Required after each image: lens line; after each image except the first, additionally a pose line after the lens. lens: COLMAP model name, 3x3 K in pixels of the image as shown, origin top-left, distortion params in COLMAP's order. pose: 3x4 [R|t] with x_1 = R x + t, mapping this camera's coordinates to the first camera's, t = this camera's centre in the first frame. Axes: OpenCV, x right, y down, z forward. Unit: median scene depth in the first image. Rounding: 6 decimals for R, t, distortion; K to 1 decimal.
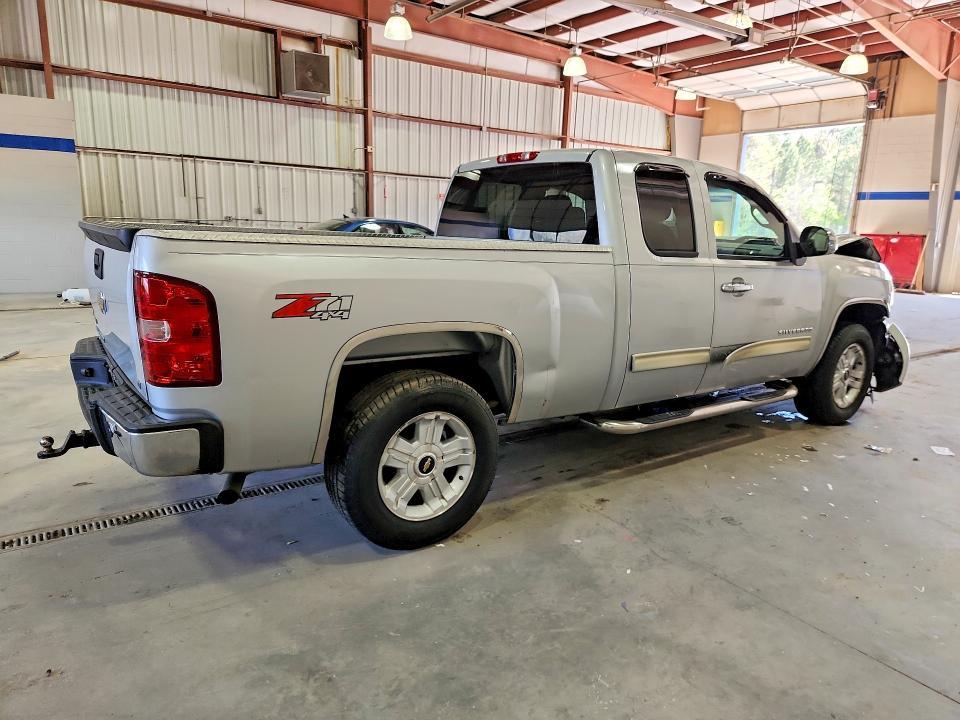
lens RADIAL K [[640.3, 0, 485.0], [0, 640.3, 364.6], [0, 0, 1]] dist [0.026887, -0.007954]
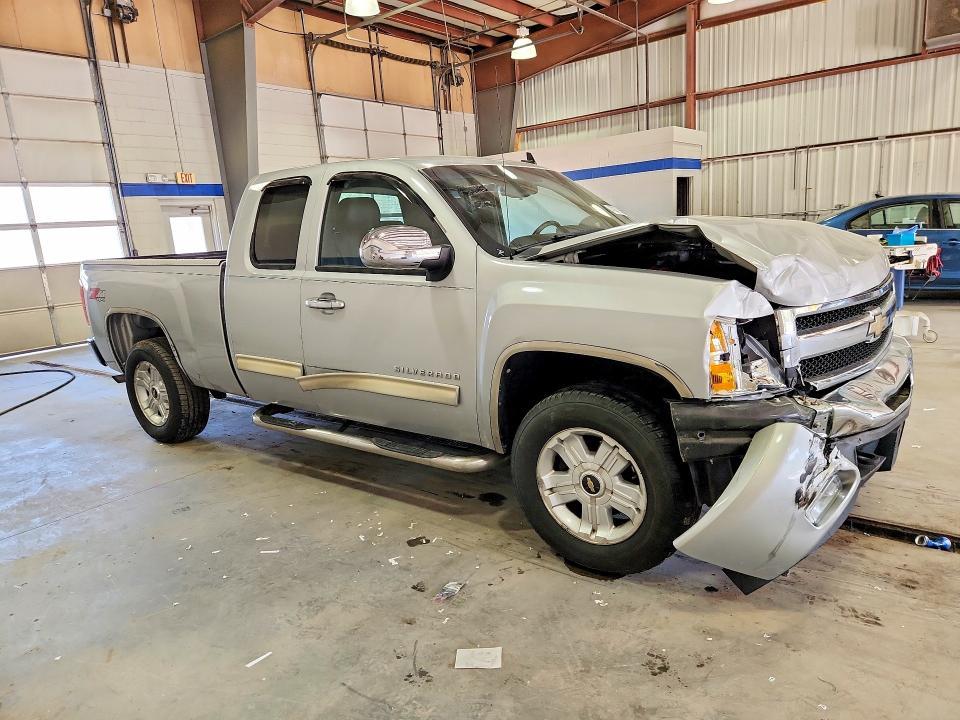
lens RADIAL K [[640.3, 0, 485.2], [0, 640.3, 358.1], [0, 0, 1]] dist [0.026887, -0.007954]
pose [[0.310196, 0.140544, -0.940226, 0.835909], [-0.131119, 0.985885, 0.104111, -0.107142], [0.941587, 0.090987, 0.324246, 0.597257]]
